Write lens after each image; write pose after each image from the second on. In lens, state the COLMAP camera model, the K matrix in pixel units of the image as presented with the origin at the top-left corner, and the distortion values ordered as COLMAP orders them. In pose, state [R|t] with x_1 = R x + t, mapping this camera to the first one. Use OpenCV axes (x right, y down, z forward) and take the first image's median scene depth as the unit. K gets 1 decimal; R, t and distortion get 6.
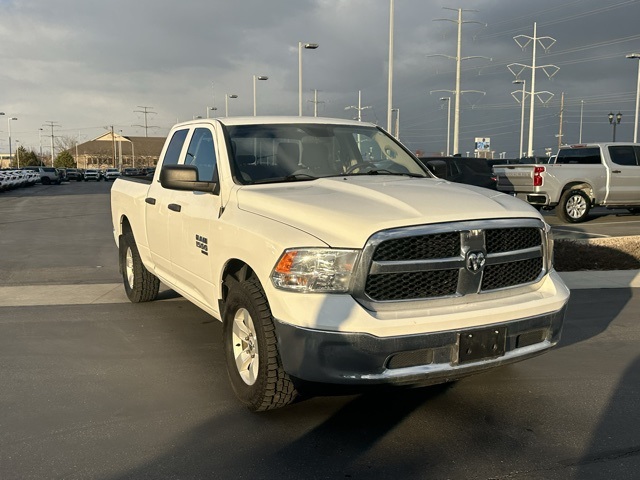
lens RADIAL K [[640.3, 0, 322.5], [0, 640.3, 245.2], [0, 0, 1]] dist [0.057219, 0.000000]
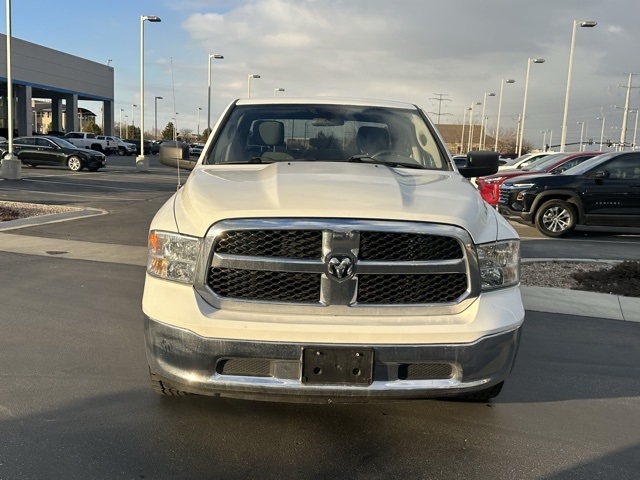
lens RADIAL K [[640.3, 0, 320.0], [0, 640.3, 238.7], [0, 0, 1]] dist [0.057219, 0.000000]
pose [[0.909972, 0.102154, -0.401890, 0.551542], [-0.097119, 0.994727, 0.032944, -0.037781], [0.403137, 0.009053, 0.915095, 0.220137]]
